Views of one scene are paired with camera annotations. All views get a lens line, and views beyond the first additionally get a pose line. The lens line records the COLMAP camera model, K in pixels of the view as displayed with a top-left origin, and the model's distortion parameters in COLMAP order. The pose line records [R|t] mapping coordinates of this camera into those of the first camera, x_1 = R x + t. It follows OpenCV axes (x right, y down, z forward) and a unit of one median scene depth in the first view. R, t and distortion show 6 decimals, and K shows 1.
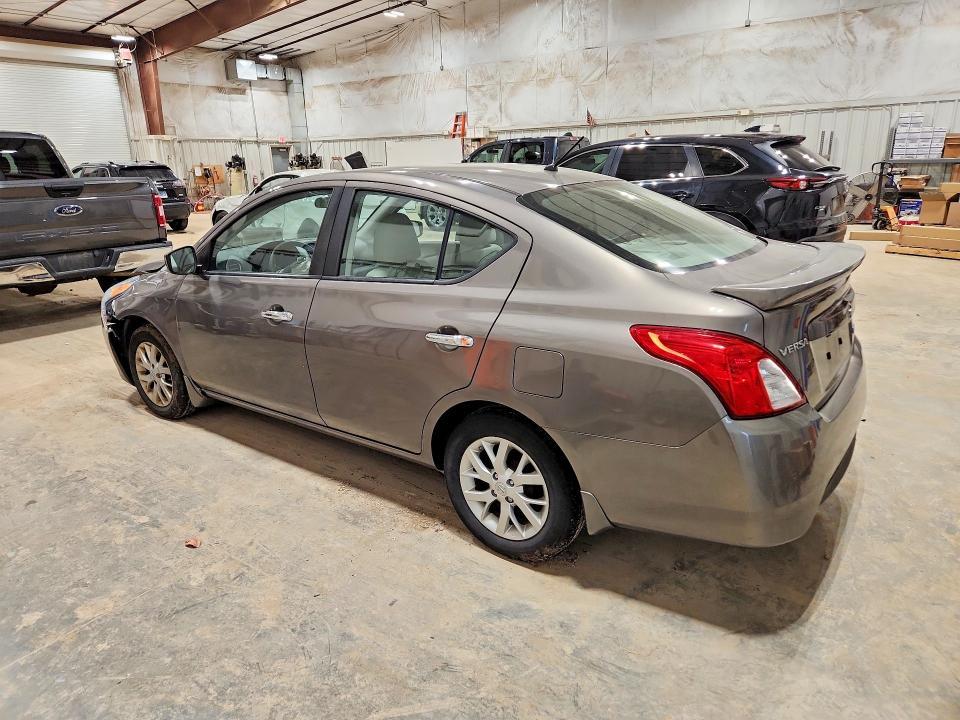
lens RADIAL K [[627.7, 0, 499.5], [0, 627.7, 347.2], [0, 0, 1]] dist [0.069766, -0.051591]
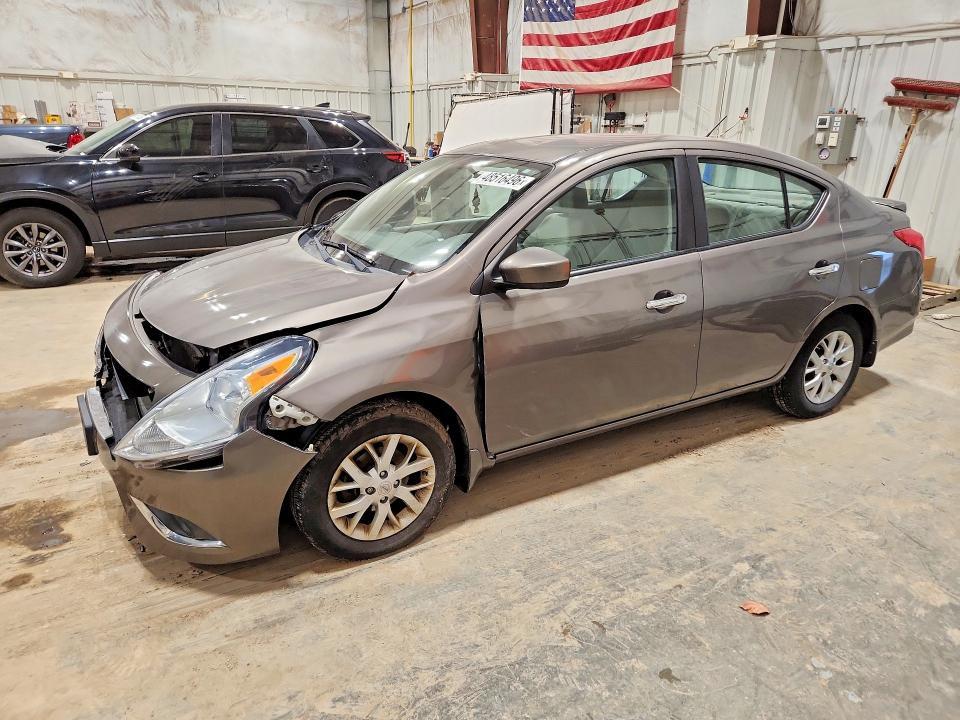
lens RADIAL K [[618.5, 0, 458.6], [0, 618.5, 342.5], [0, 0, 1]] dist [0.083509, -0.065684]
pose [[0.428167, -0.262348, 0.864781, -1.149400], [0.233165, 0.956605, 0.174761, -0.199452], [-0.873102, 0.126810, 0.470757, 0.774196]]
